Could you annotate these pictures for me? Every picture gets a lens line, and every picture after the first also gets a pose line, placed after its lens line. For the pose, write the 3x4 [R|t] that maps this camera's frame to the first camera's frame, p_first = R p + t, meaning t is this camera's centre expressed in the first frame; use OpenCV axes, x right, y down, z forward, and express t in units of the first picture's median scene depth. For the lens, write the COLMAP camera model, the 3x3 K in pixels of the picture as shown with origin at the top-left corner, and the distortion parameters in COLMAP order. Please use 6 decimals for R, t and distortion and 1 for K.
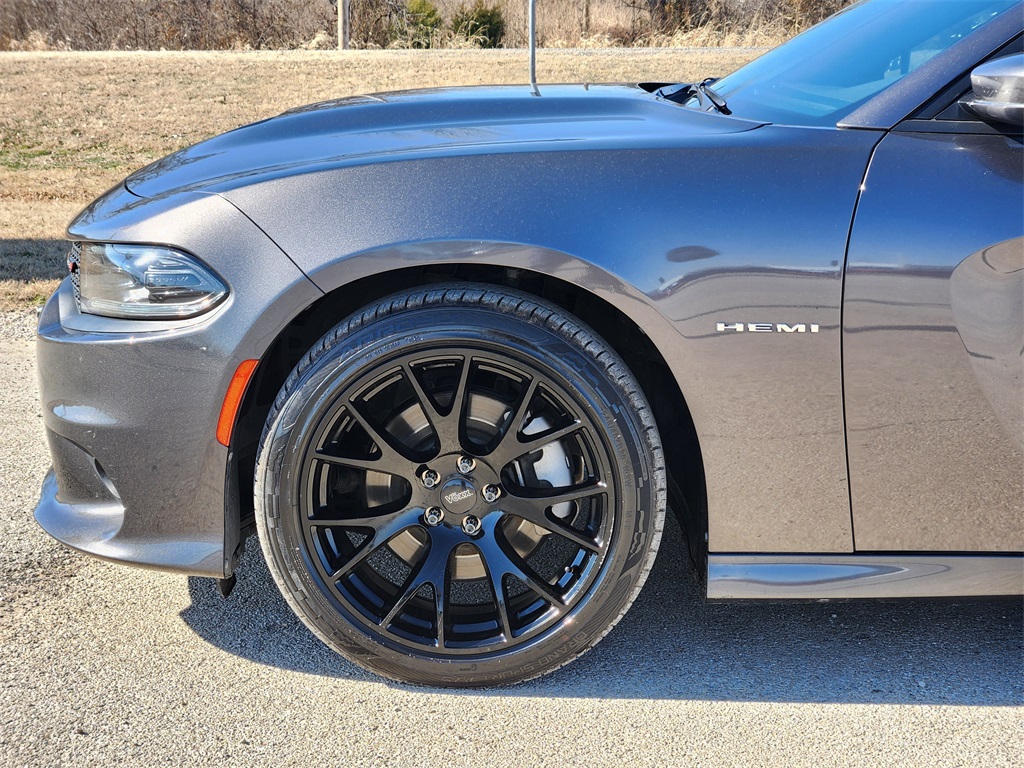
lens RADIAL K [[1898.2, 0, 507.0], [0, 1898.2, 395.0], [0, 0, 1]] dist [0.036979, 0.000000]
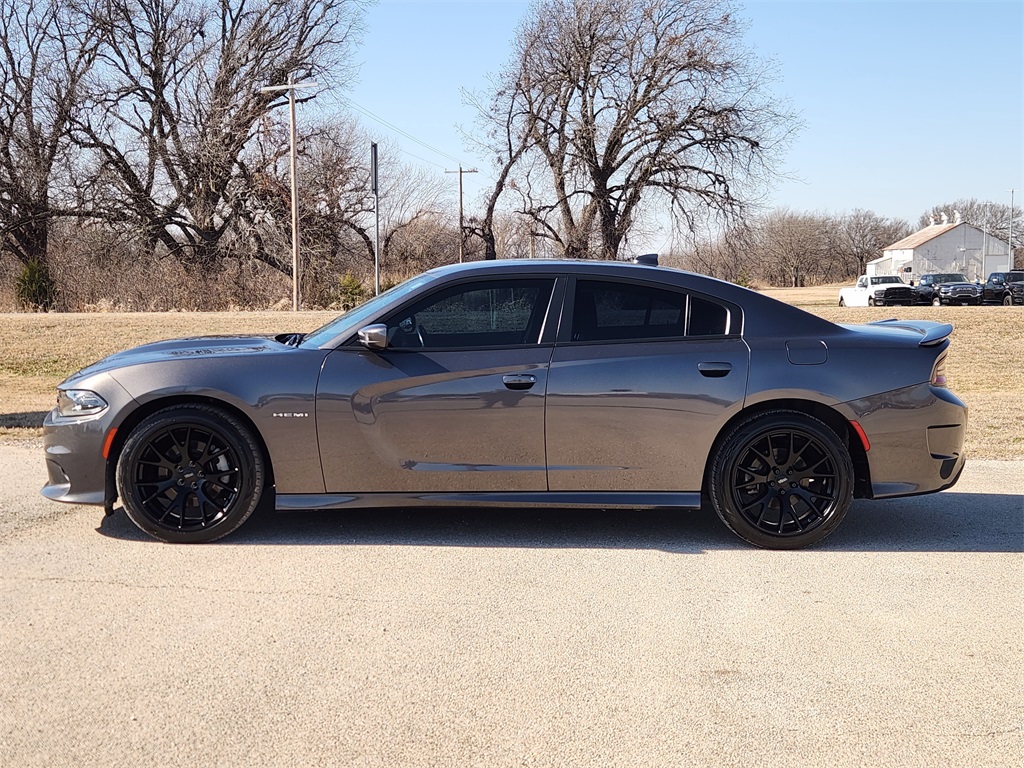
lens RADIAL K [[1275.9, 0, 503.6], [0, 1275.9, 385.9], [0, 0, 1]] dist [0.078315, 0.000000]
pose [[0.998254, -0.004231, 0.058918, 0.337582], [0.011169, 0.992959, -0.117934, 0.153250], [-0.058004, 0.118386, 0.991272, -0.976980]]
